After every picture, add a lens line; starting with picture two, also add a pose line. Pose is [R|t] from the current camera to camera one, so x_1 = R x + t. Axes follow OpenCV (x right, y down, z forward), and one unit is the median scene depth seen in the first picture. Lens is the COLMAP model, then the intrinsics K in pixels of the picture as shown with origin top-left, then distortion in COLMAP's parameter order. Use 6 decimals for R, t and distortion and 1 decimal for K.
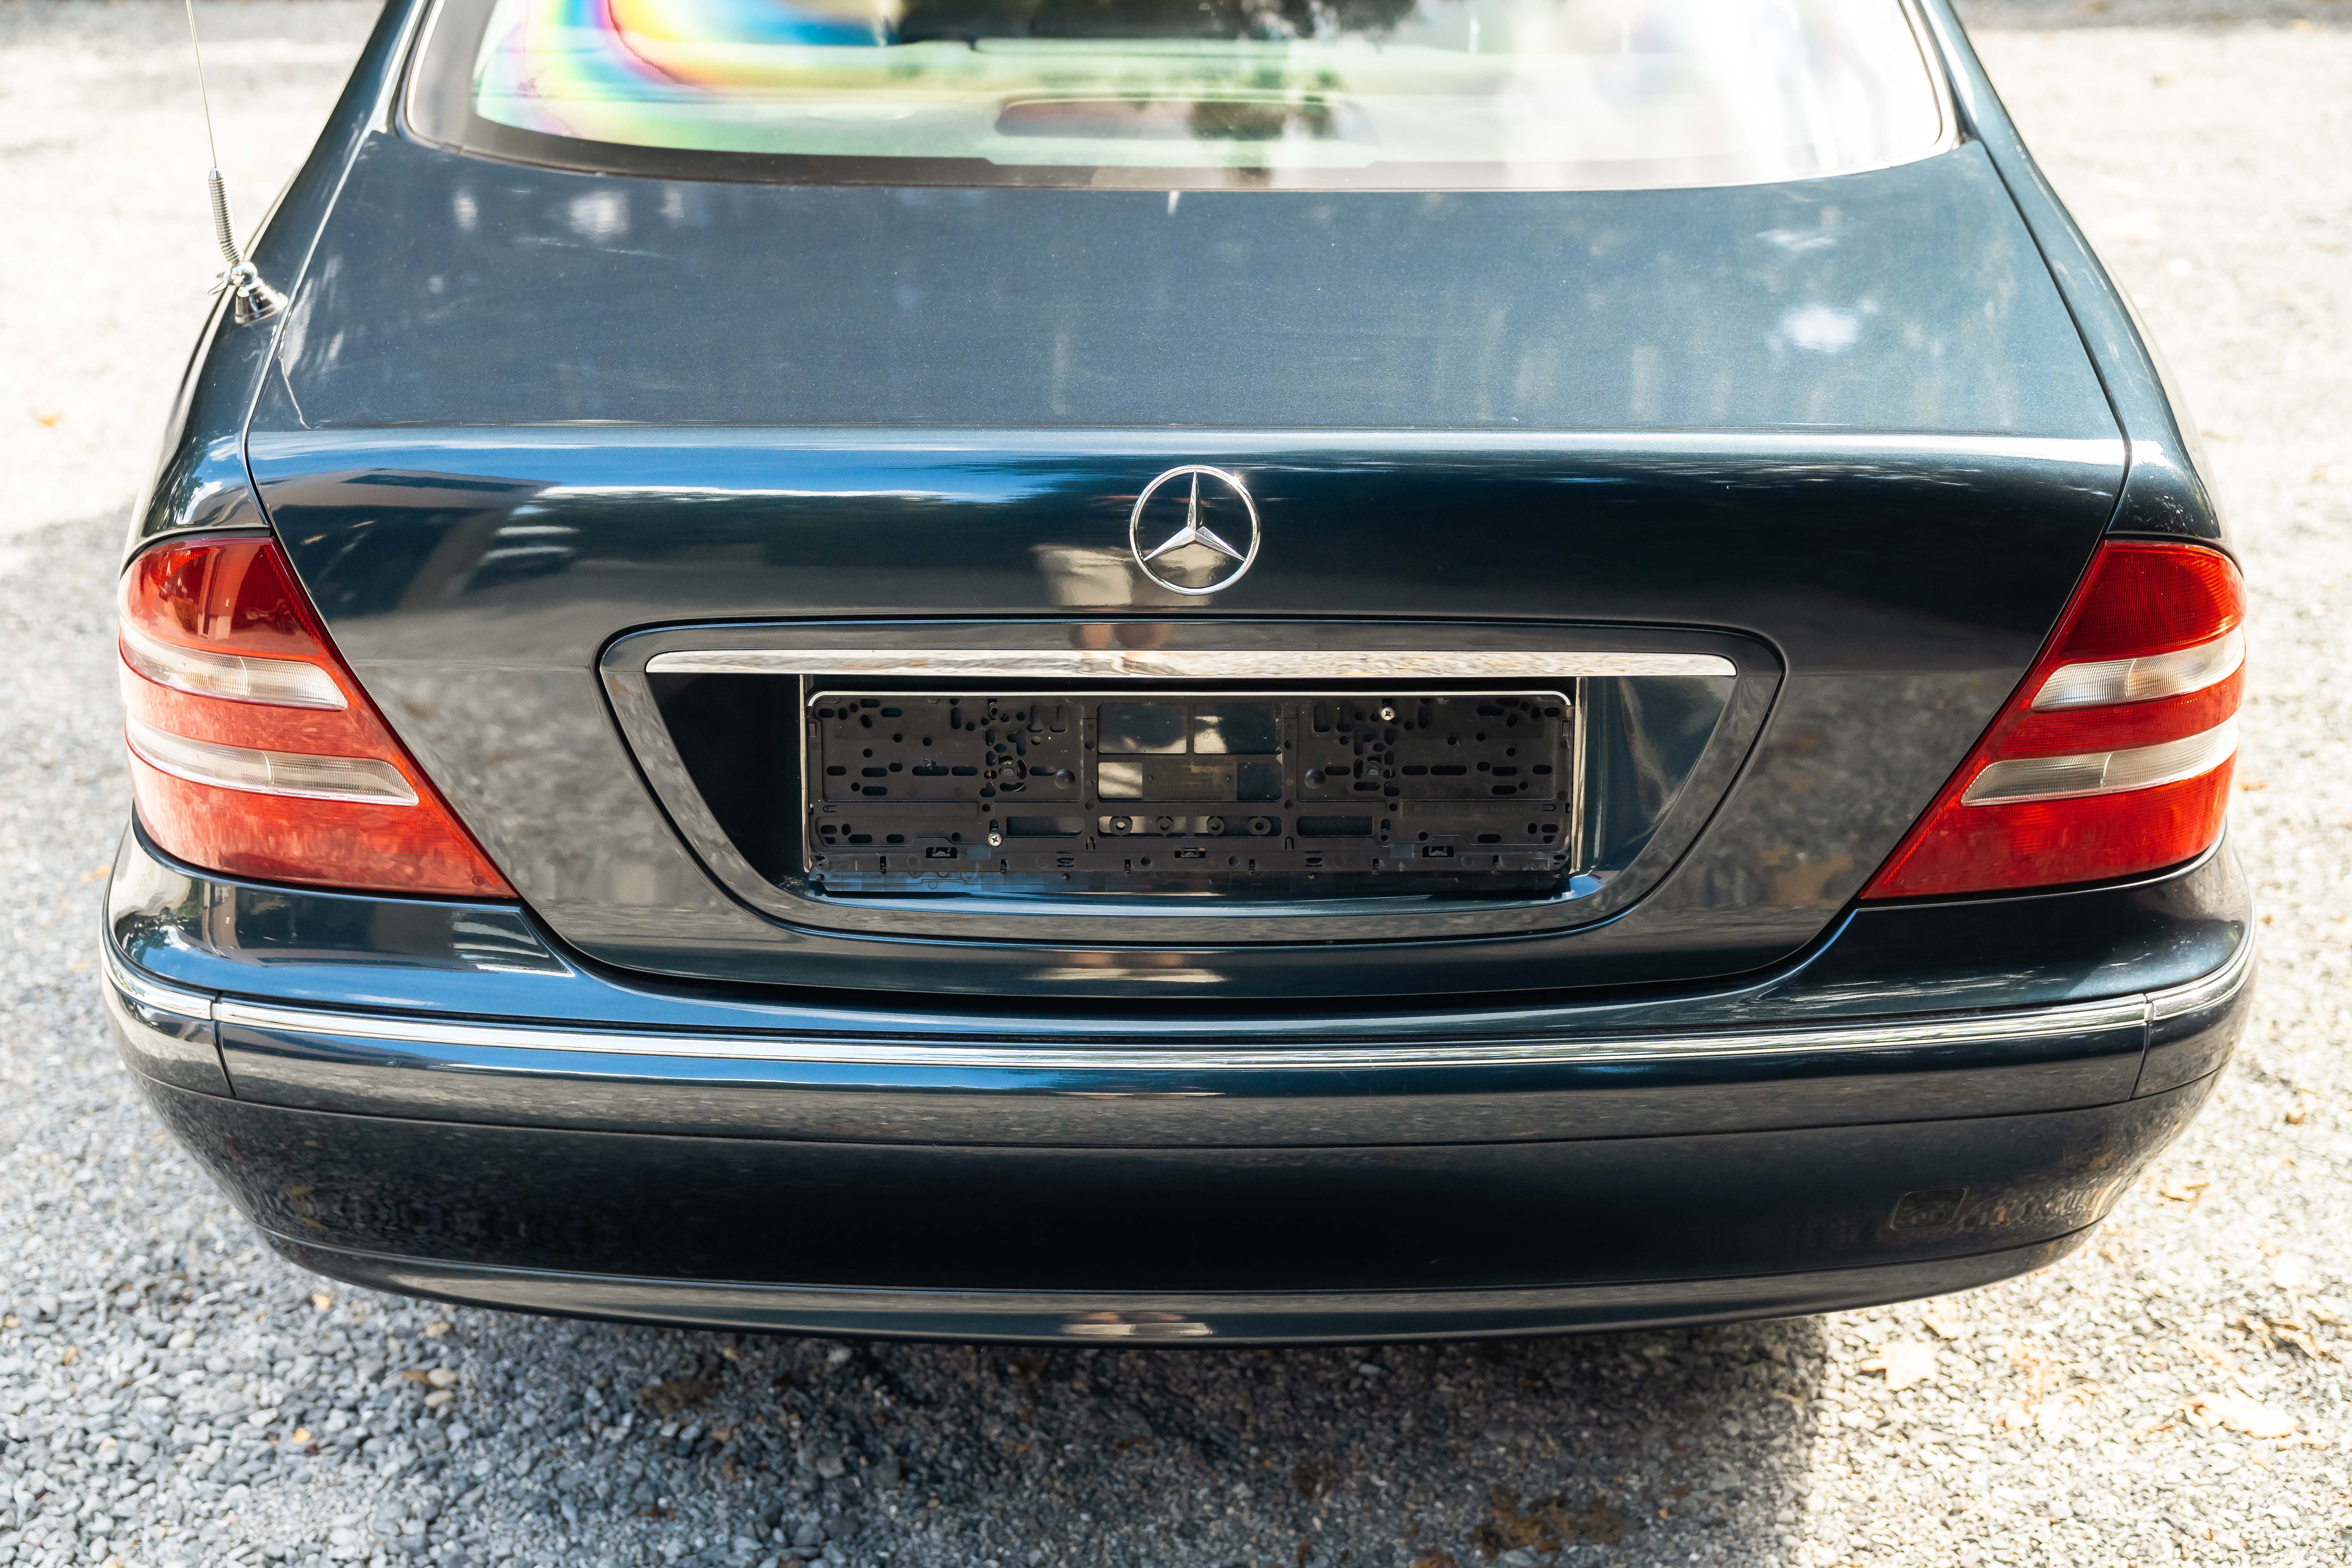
lens RADIAL K [[2875.5, 0, 1184.9], [0, 2875.5, 774.7], [0, 0, 1]] dist [0.005543, 0.000000]
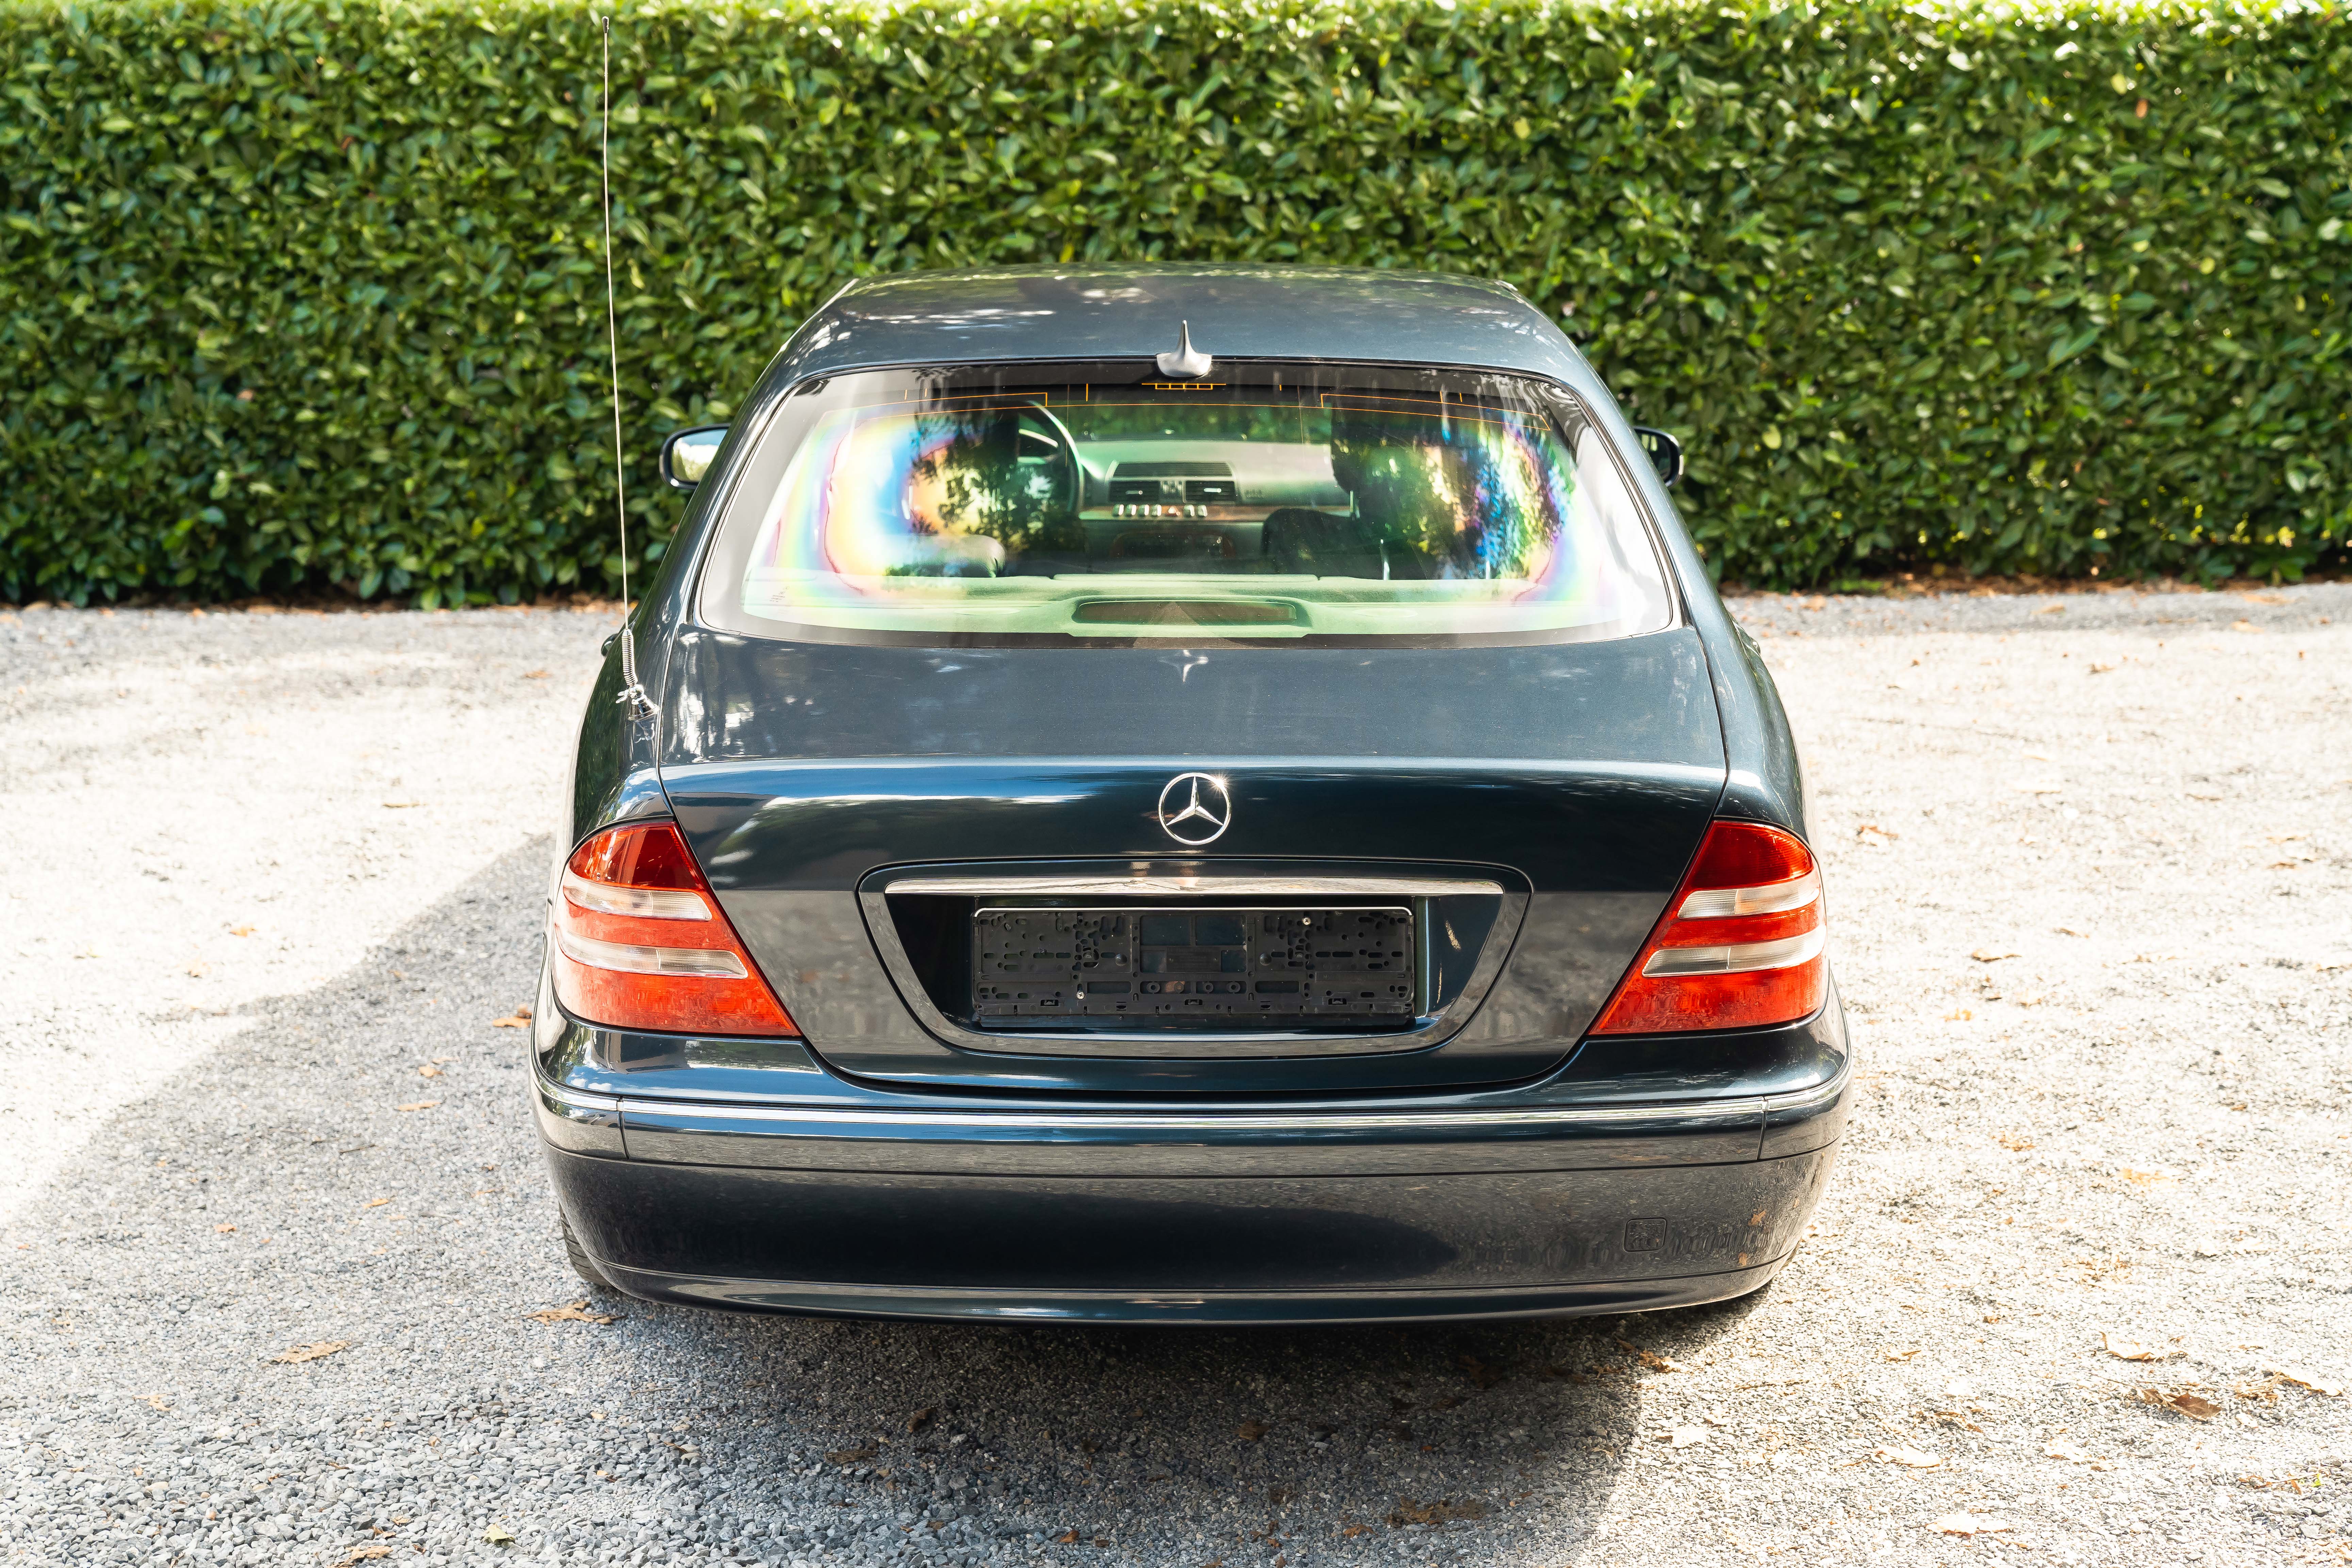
lens RADIAL K [[3477.9, 0, 1174.6], [0, 3477.9, 788.5], [0, 0, 1]] dist [-0.007068, 0.000000]
pose [[0.999943, -0.005593, -0.009077, 0.008100], [0.003424, 0.974718, -0.223414, 0.295550], [0.010097, 0.223370, 0.974681, -0.852281]]
